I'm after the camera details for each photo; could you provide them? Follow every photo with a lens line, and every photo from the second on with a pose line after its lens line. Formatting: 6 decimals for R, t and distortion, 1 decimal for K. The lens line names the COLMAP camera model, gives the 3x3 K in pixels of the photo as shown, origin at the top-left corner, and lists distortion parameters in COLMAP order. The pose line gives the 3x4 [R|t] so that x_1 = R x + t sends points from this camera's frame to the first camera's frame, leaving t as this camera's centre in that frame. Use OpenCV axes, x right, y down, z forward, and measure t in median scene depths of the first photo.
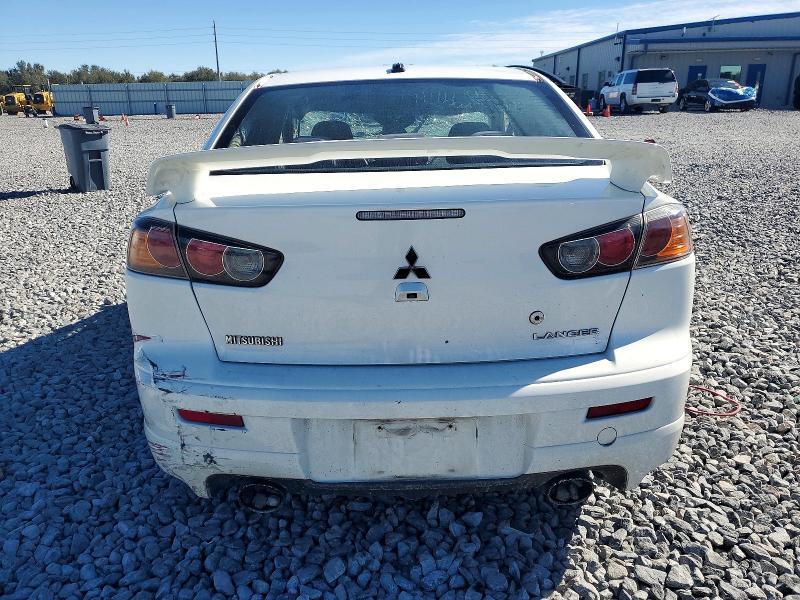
lens RADIAL K [[570.9, 0, 400.0], [0, 570.9, 300.0], [0, 0, 1]] dist [-0.002827, -0.004031]
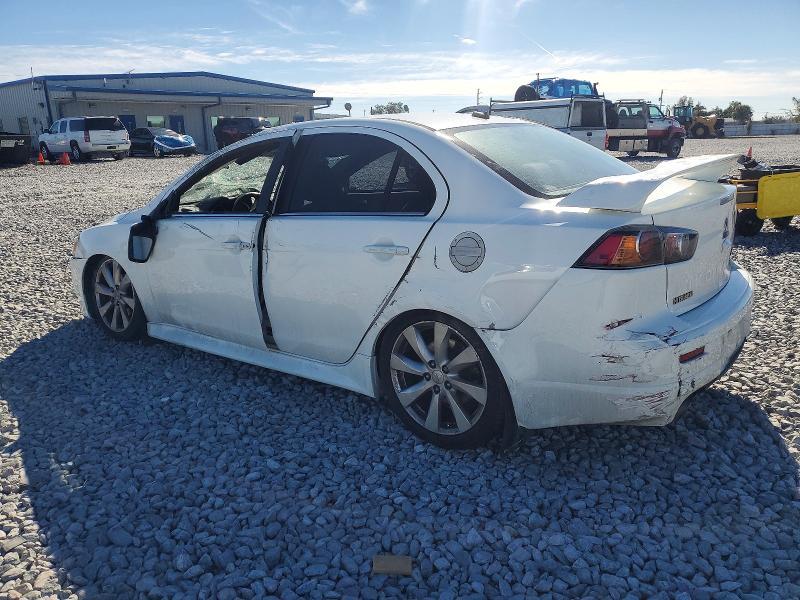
lens RADIAL K [[570.9, 0, 400.0], [0, 570.9, 300.0], [0, 0, 1]] dist [-0.002827, -0.004031]
pose [[0.572245, -0.218678, 0.790390, -0.104688], [0.277515, 0.958568, 0.064286, -0.012750], [-0.771700, 0.182558, 0.609222, 0.035302]]
